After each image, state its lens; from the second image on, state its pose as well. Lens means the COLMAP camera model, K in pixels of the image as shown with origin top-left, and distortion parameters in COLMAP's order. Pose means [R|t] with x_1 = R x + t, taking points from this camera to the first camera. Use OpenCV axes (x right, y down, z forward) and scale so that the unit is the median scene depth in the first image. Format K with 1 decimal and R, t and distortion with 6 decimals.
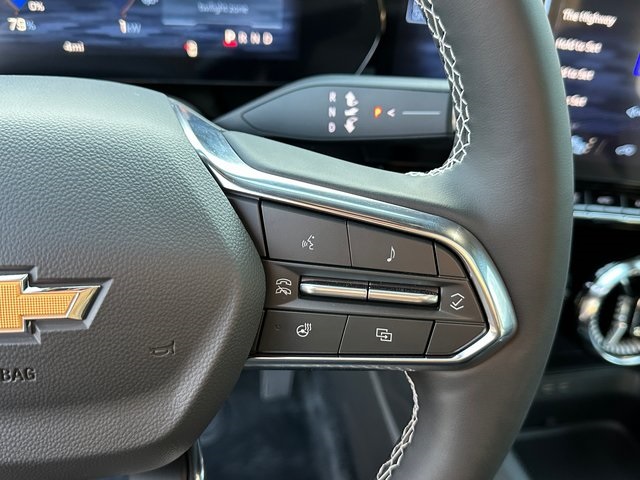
lens RADIAL K [[601.4, 0, 320.0], [0, 601.4, 246.7], [0, 0, 1]] dist [0.168540, -0.384308]
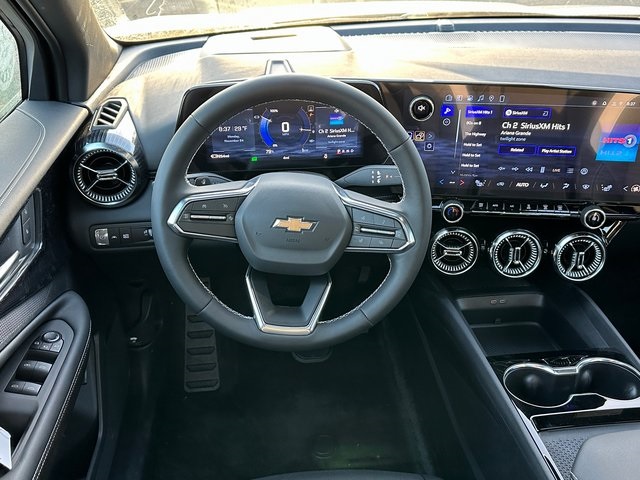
lens RADIAL K [[601.4, 0, 320.0], [0, 601.4, 246.7], [0, 0, 1]] dist [0.168540, -0.384308]
pose [[0.989504, -0.027349, -0.141895, 0.194077], [0.016824, 0.997053, -0.074850, 0.392238], [0.143524, 0.071677, 0.987048, -2.229550]]
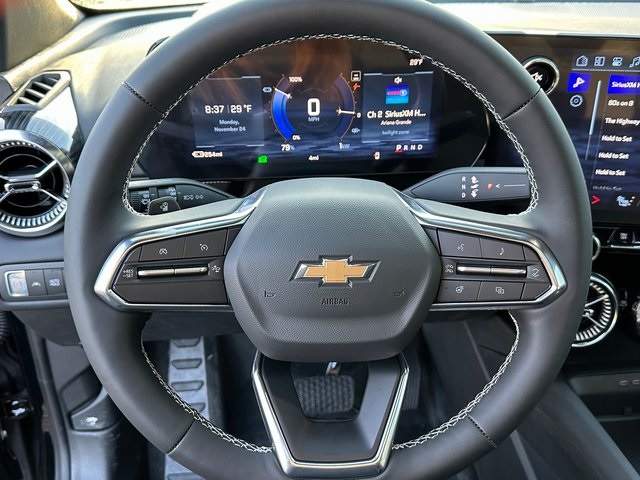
lens RADIAL K [[601.4, 0, 320.0], [0, 601.4, 246.7], [0, 0, 1]] dist [0.168540, -0.384308]
pose [[0.987526, -0.025273, -0.155417, -0.136171], [0.007036, 0.993132, -0.116790, 0.181289], [0.157301, 0.114239, 0.980921, -0.908517]]
